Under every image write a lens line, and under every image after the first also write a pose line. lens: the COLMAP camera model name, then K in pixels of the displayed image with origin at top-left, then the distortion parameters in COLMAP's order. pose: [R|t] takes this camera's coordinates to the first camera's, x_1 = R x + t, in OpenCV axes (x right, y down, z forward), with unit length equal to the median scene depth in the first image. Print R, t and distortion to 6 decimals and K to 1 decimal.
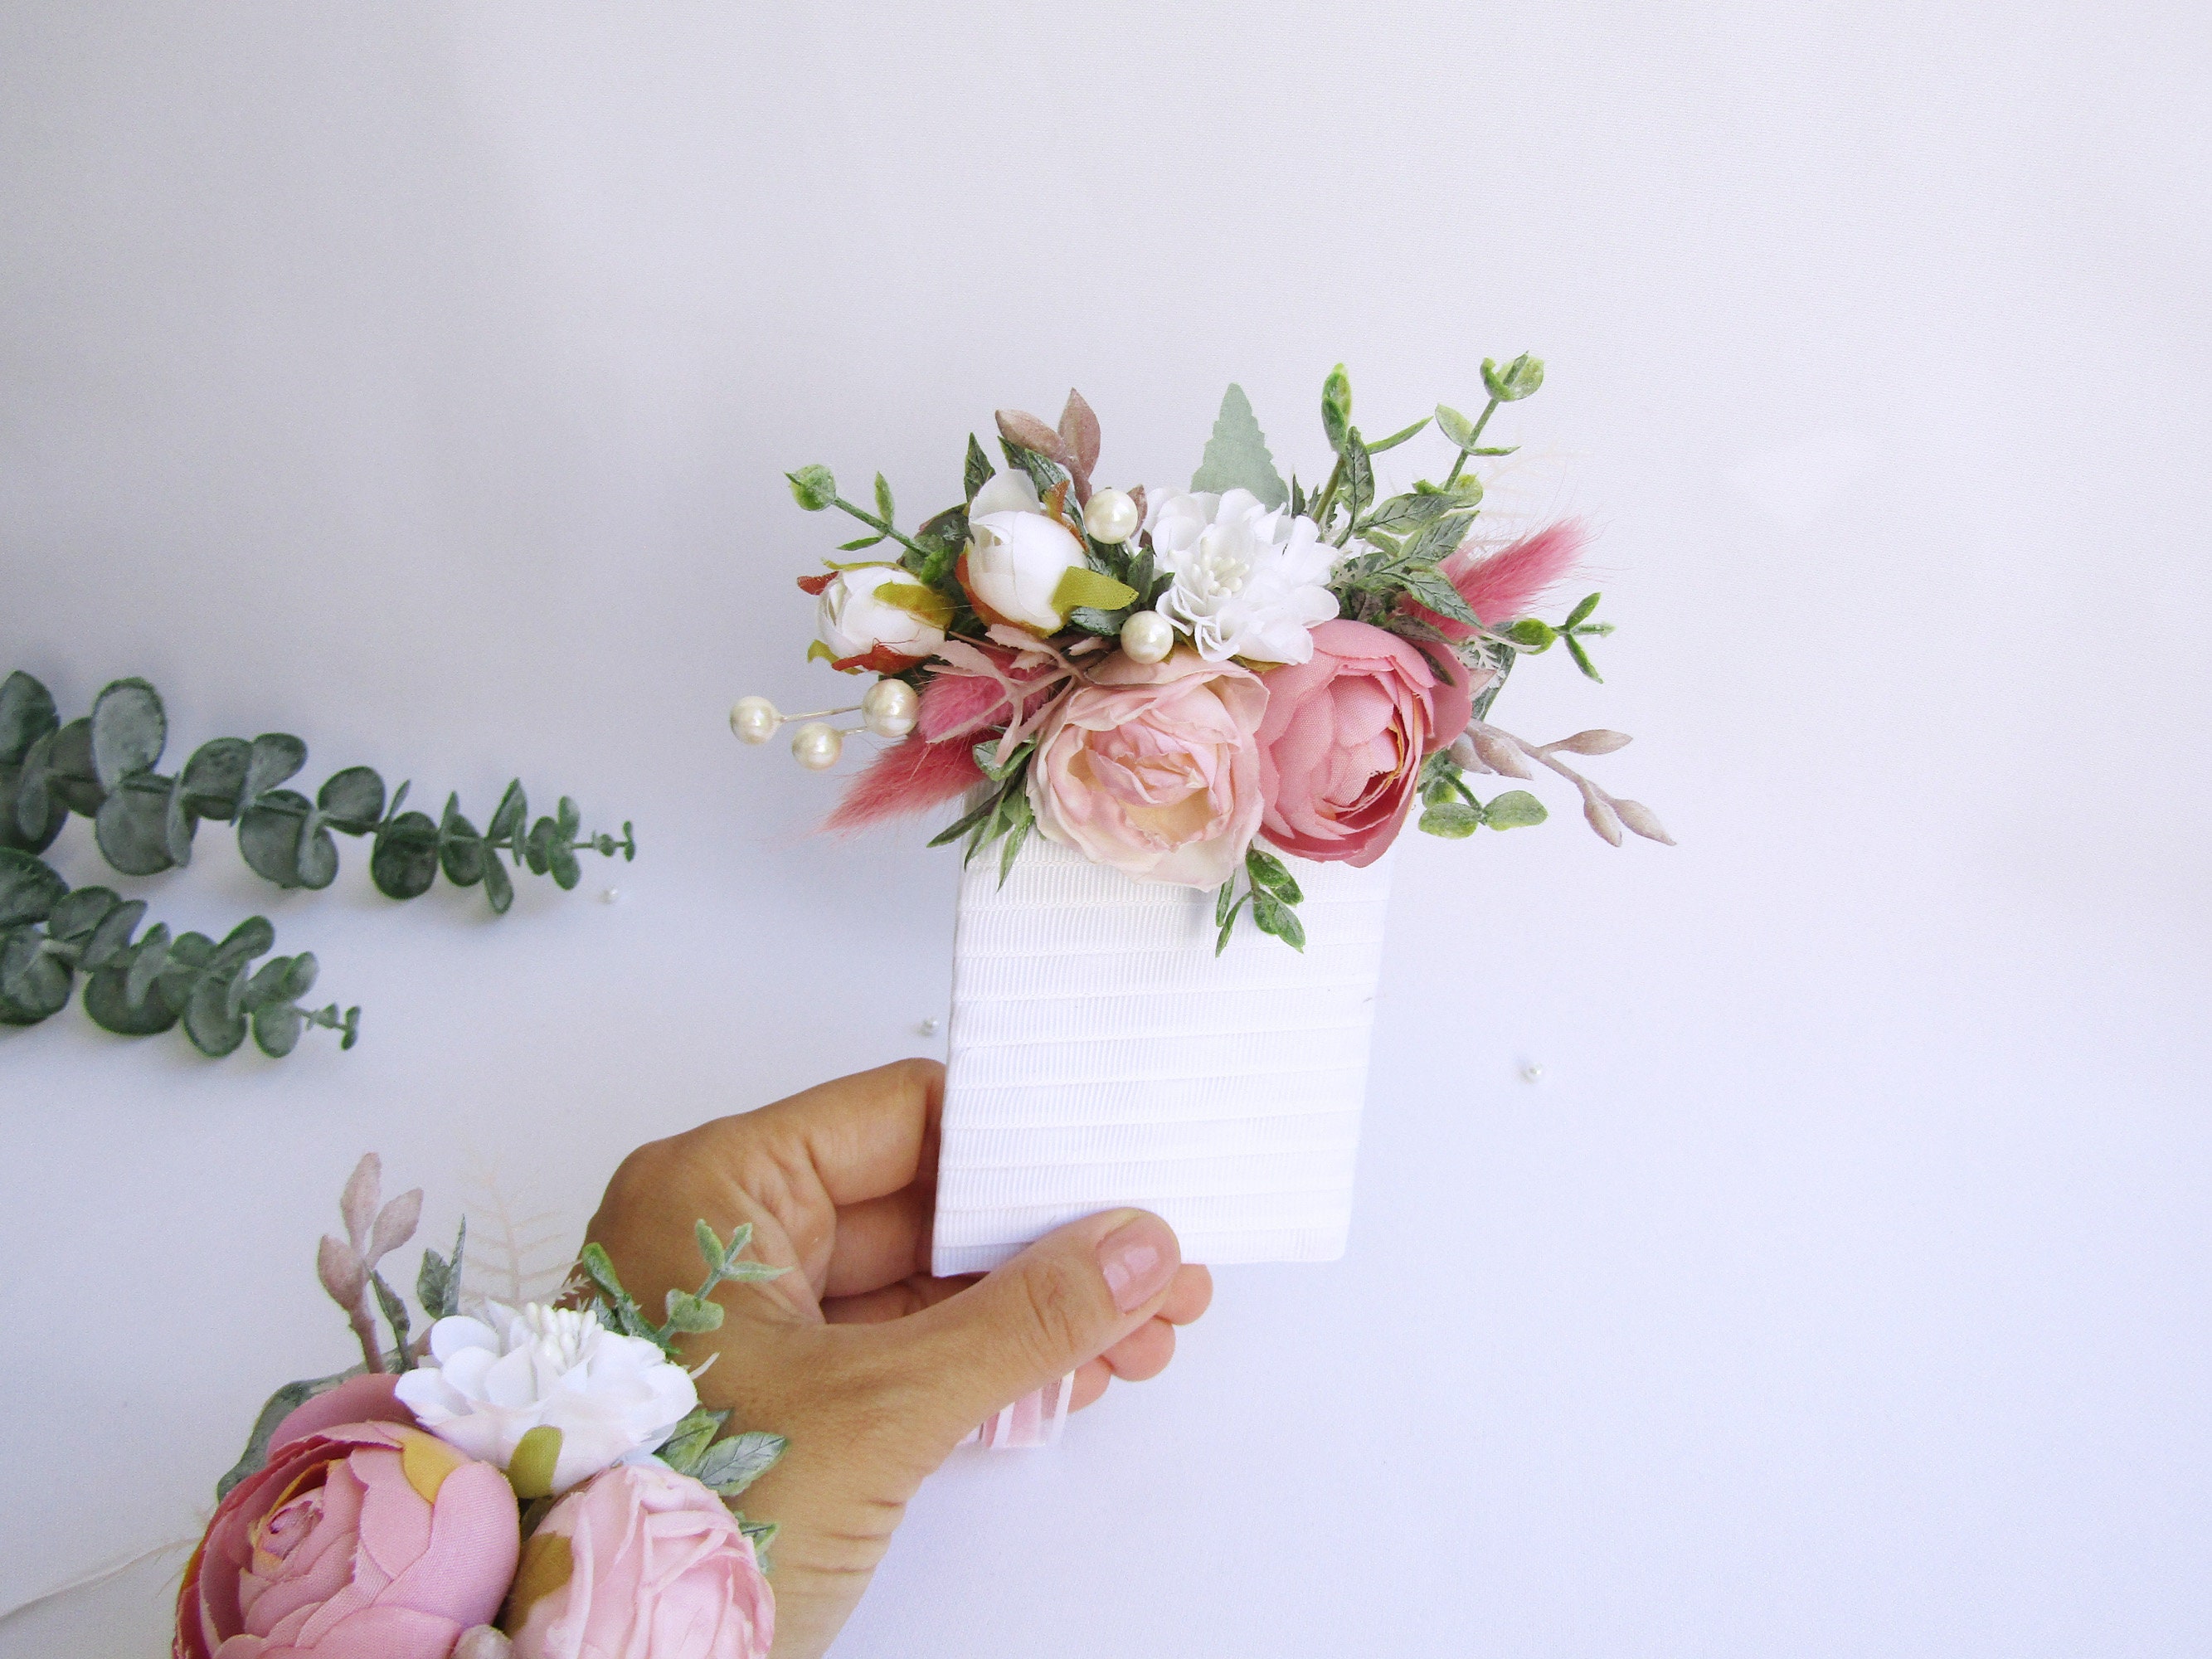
lens RADIAL K [[1609.5, 0, 1106.0], [0, 1609.5, 829.5], [0, 0, 1]] dist [0.002438, 0.000020]
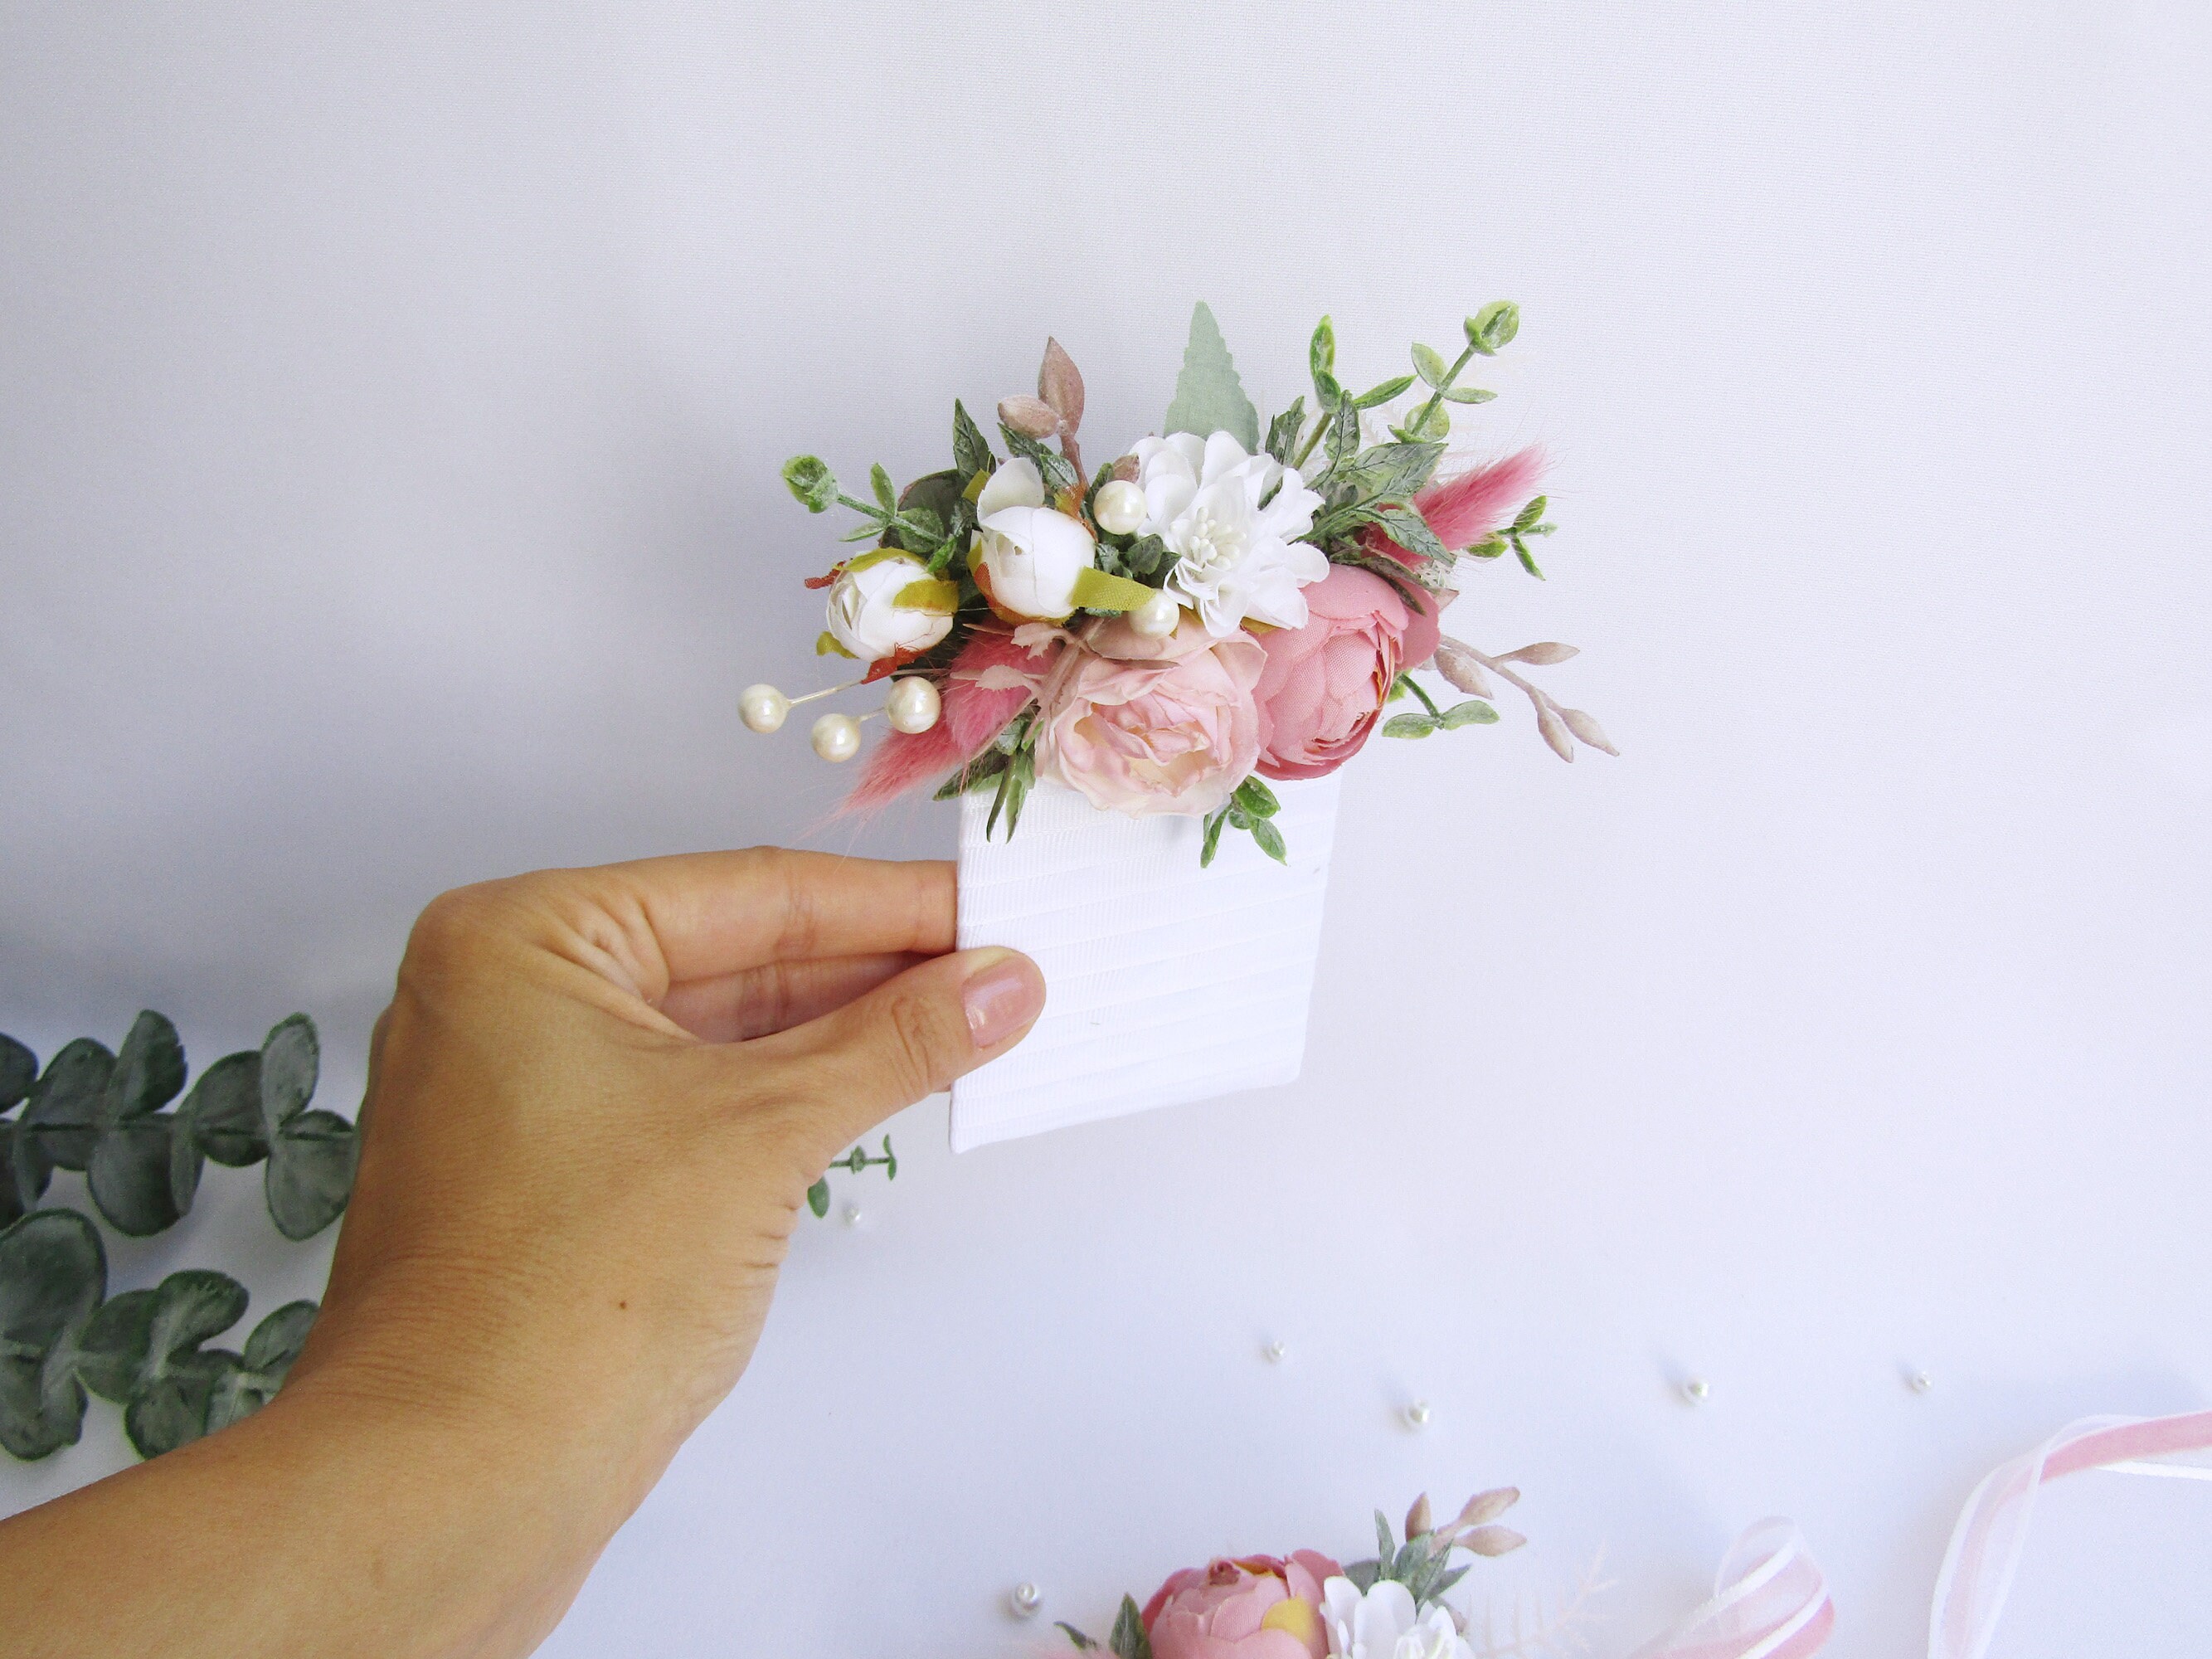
lens RADIAL K [[1609.5, 0, 1106.0], [0, 1609.5, 829.5], [0, 0, 1]] dist [0.002438, 0.000020]
pose [[0.985490, -0.088605, 0.144770, -0.161249], [0.045765, 0.960051, 0.276058, -0.265178], [-0.163446, -0.265427, 0.950176, -0.010722]]
